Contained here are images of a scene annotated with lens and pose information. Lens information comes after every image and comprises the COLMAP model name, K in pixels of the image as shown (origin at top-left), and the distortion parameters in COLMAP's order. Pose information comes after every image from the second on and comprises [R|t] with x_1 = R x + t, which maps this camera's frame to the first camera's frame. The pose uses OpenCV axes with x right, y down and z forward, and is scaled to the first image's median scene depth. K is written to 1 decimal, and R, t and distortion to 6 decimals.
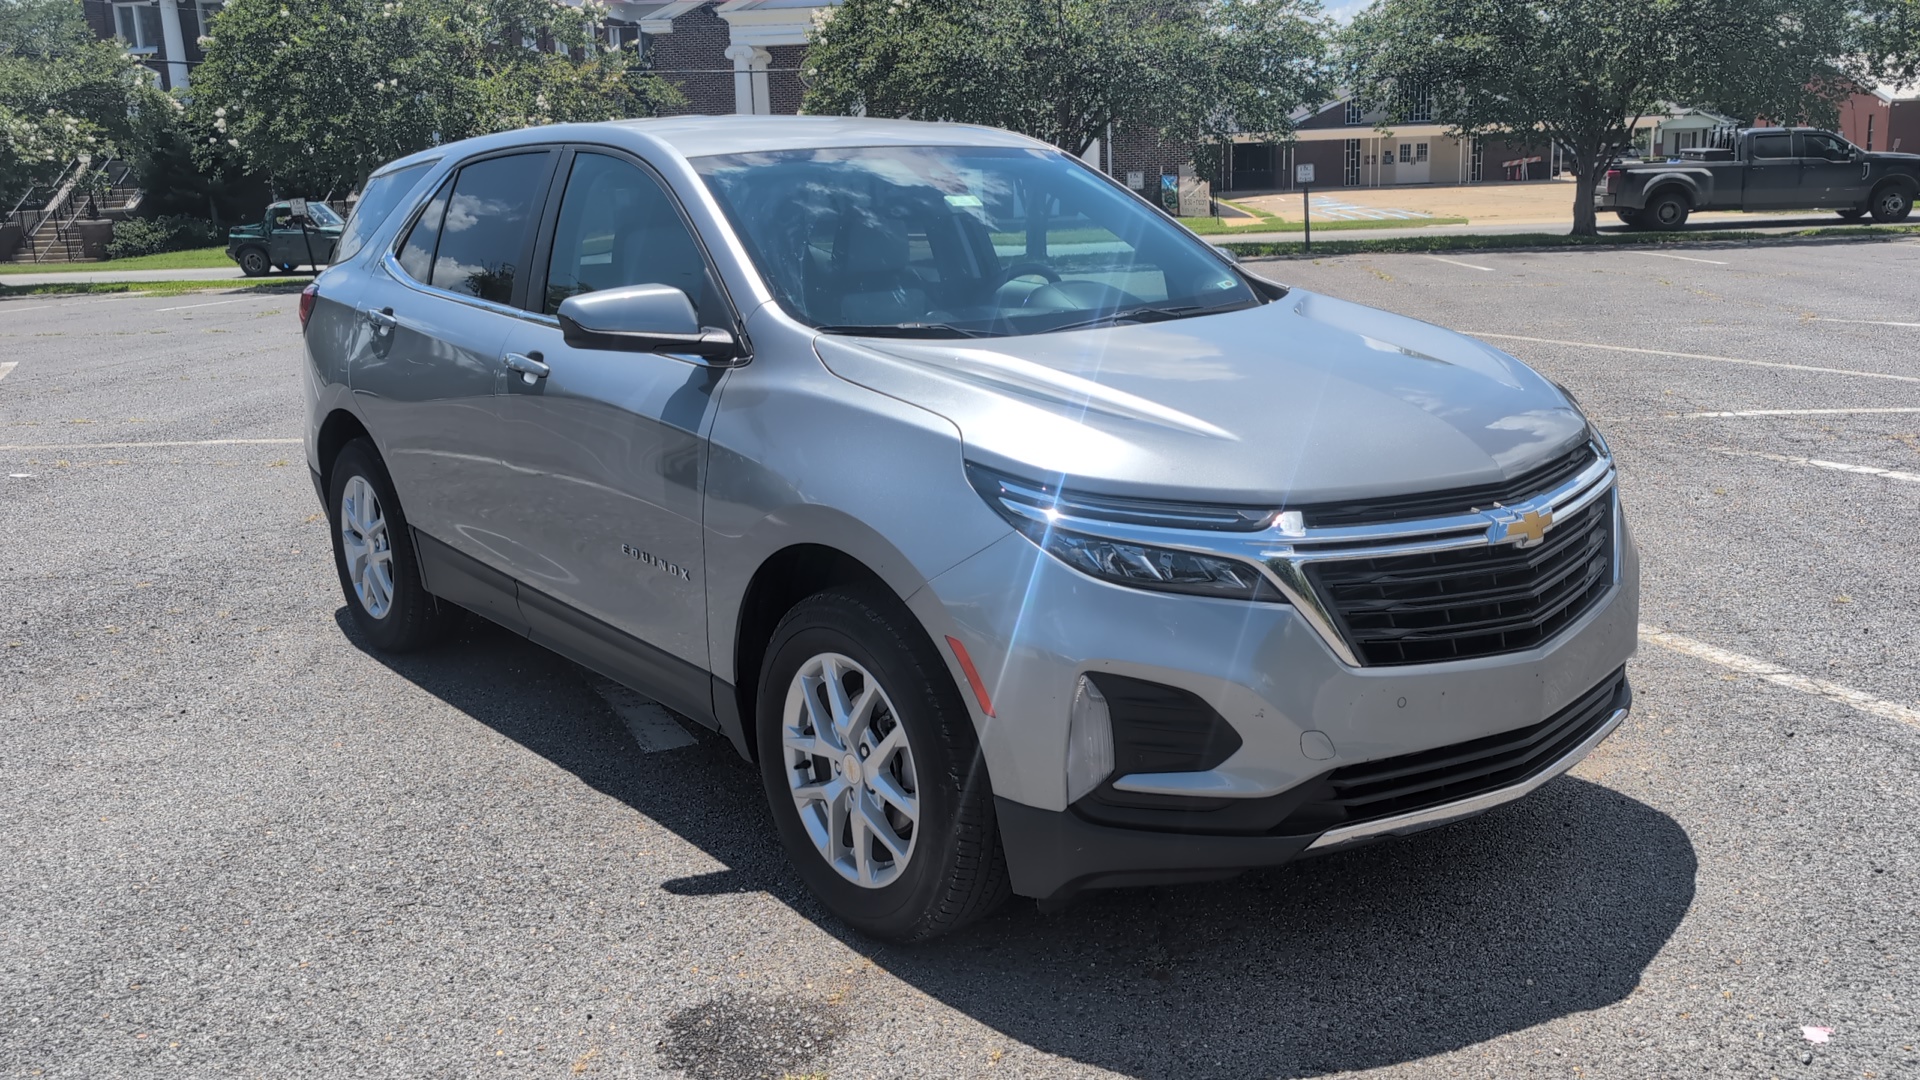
lens RADIAL K [[1612.9, 0, 979.0], [0, 1612.9, 536.3], [0, 0, 1]] dist [0.024868, -0.037907]
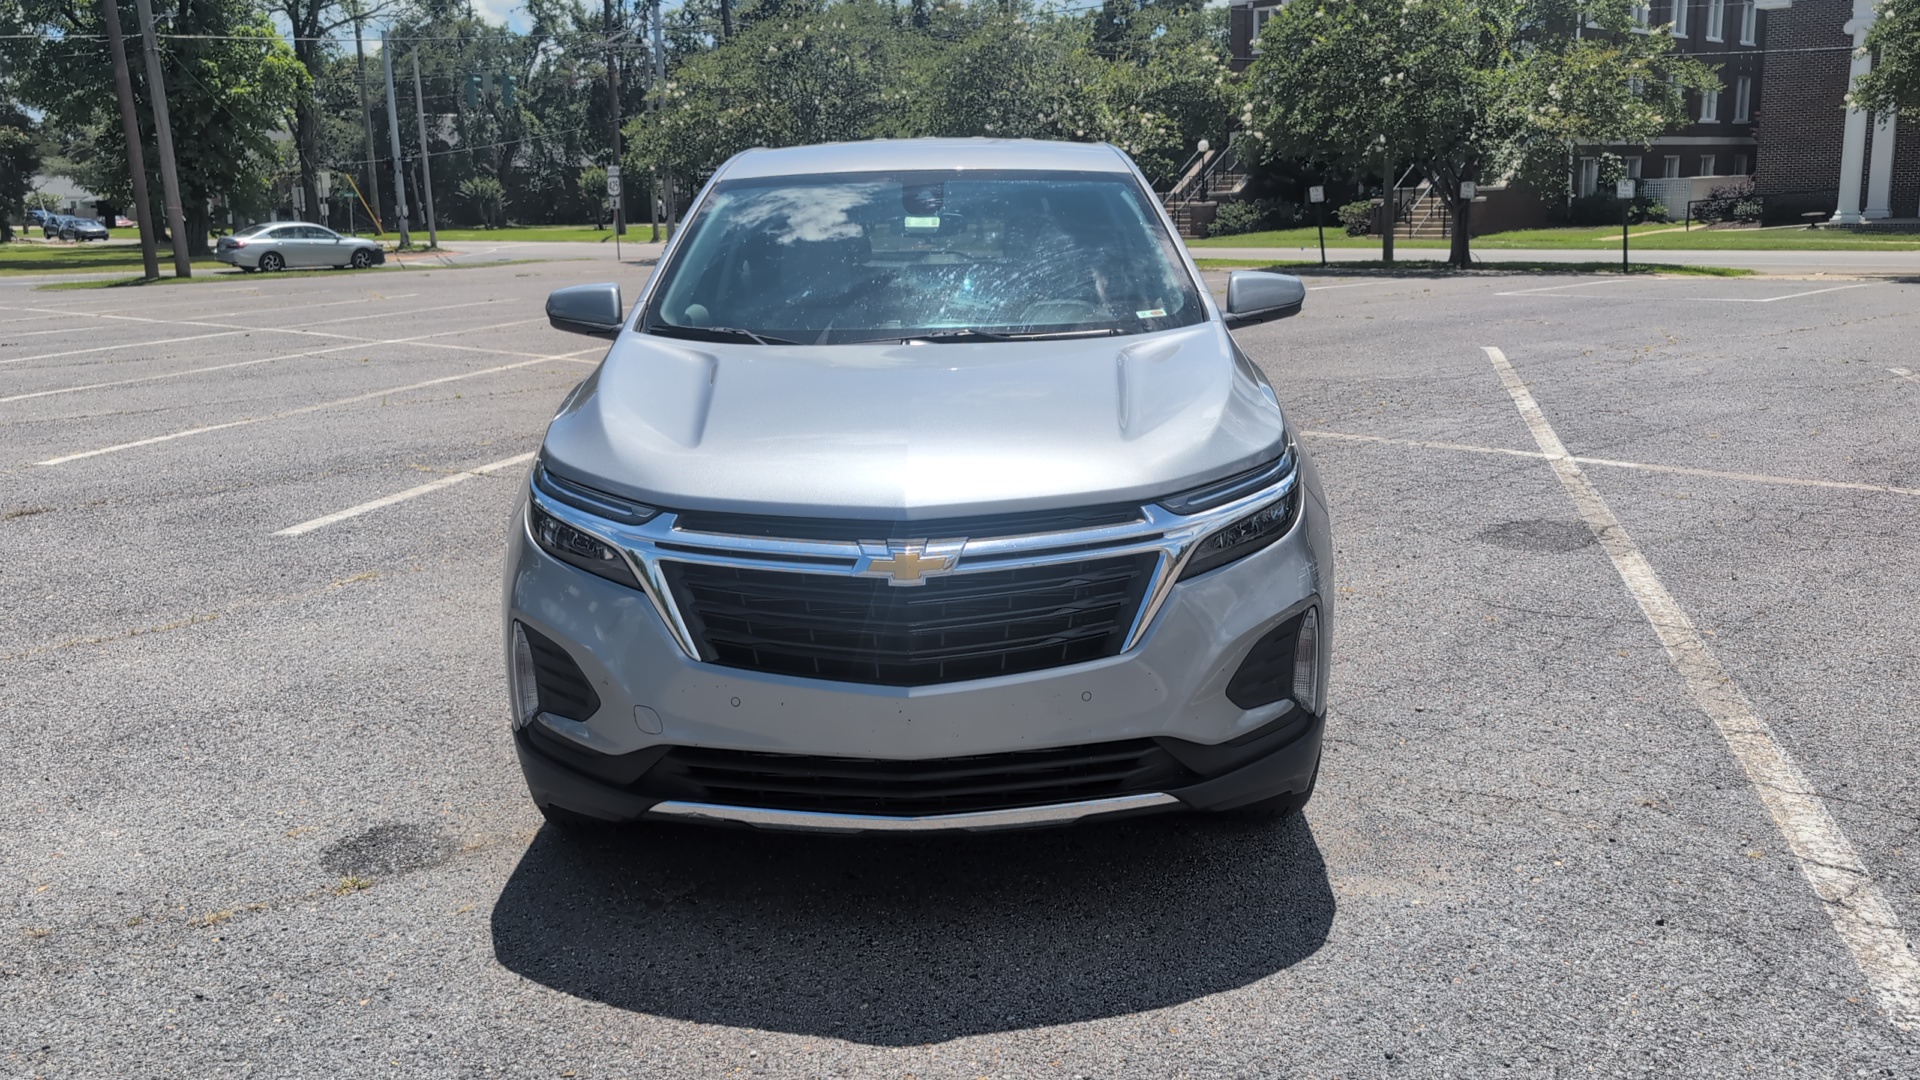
lens RADIAL K [[1612.9, 0, 969.6], [0, 1612.9, 540.9], [0, 0, 1]] dist [0.024868, -0.037907]
pose [[0.782642, 0.148325, -0.604542, 0.092468], [-0.141603, 0.988156, 0.059126, -0.008246], [0.606152, 0.039330, 0.794376, 0.020625]]
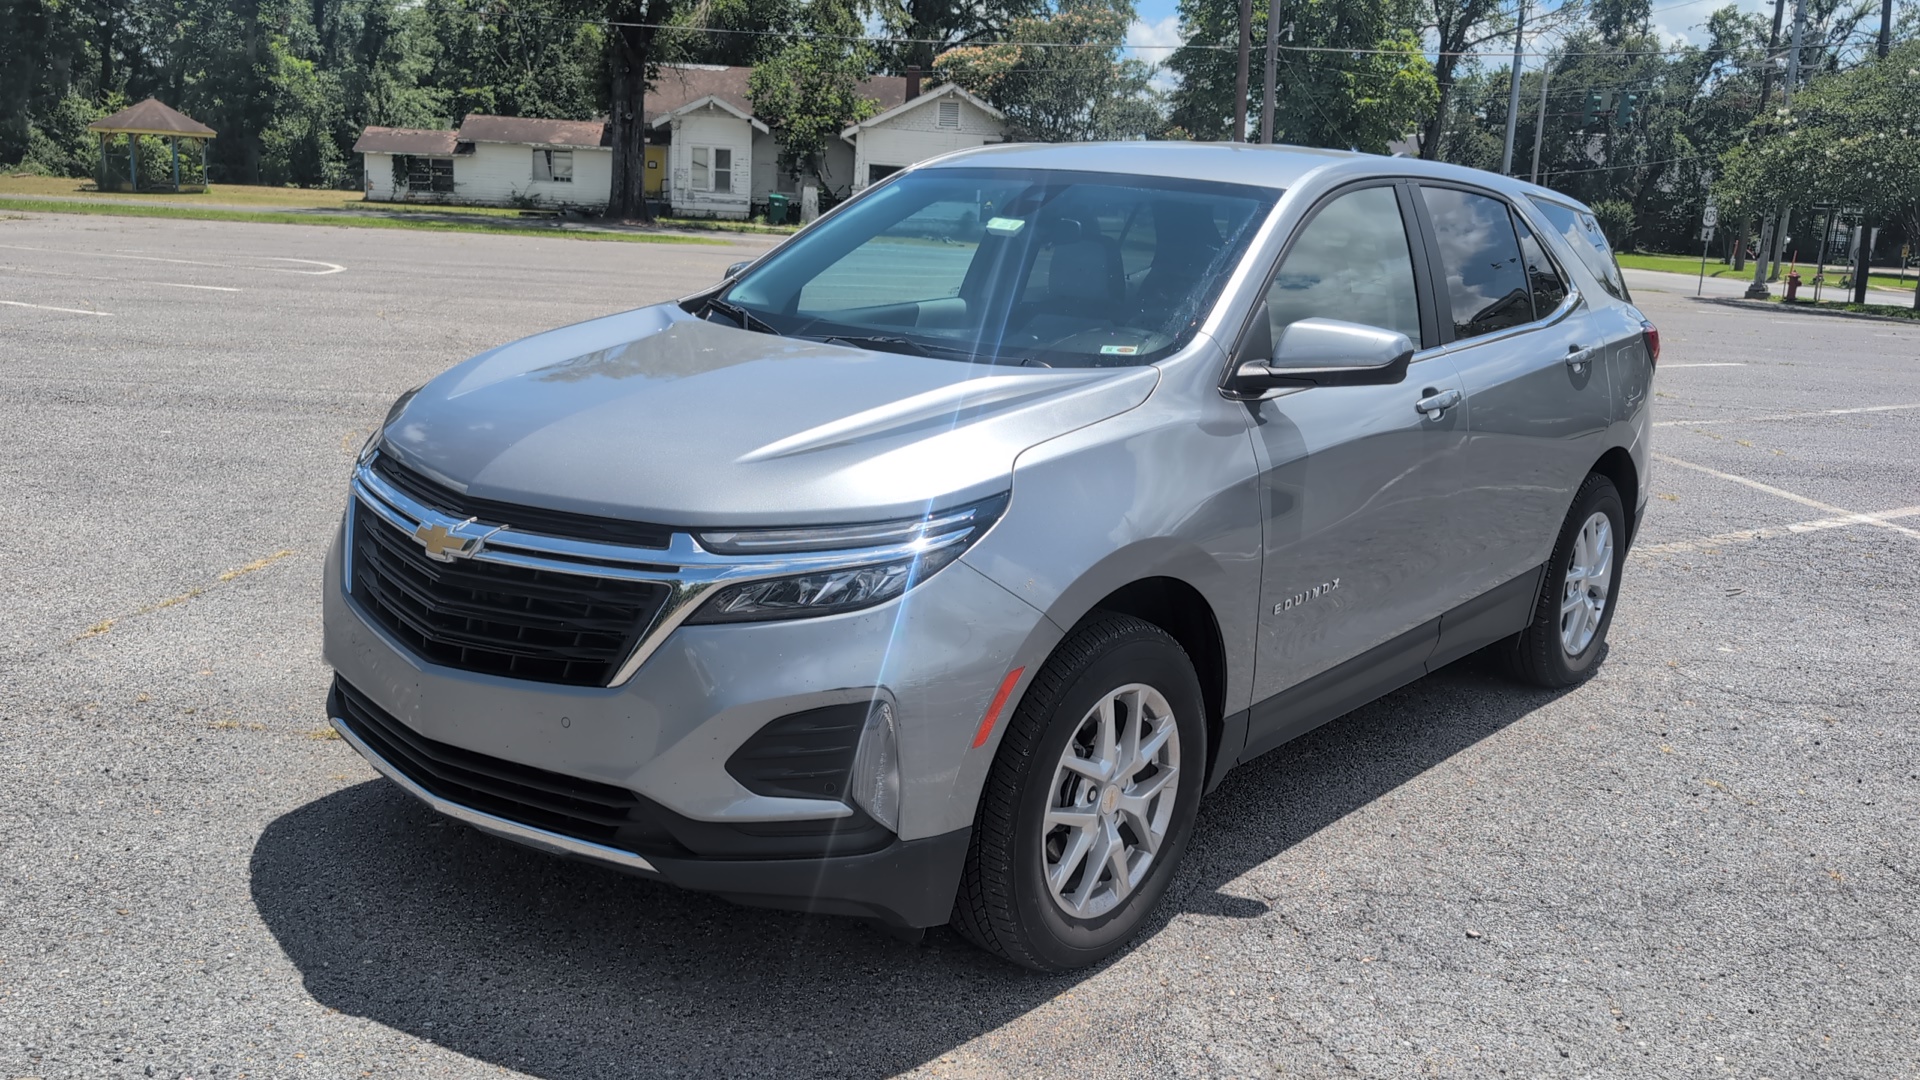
lens RADIAL K [[1612.9, 0, 956.5], [0, 1612.9, 540.4], [0, 0, 1]] dist [0.024868, -0.037907]
pose [[0.211889, 0.253094, -0.943952, 0.127631], [-0.276009, 0.942061, 0.190631, -0.027057], [0.937508, 0.220147, 0.269469, 0.098372]]
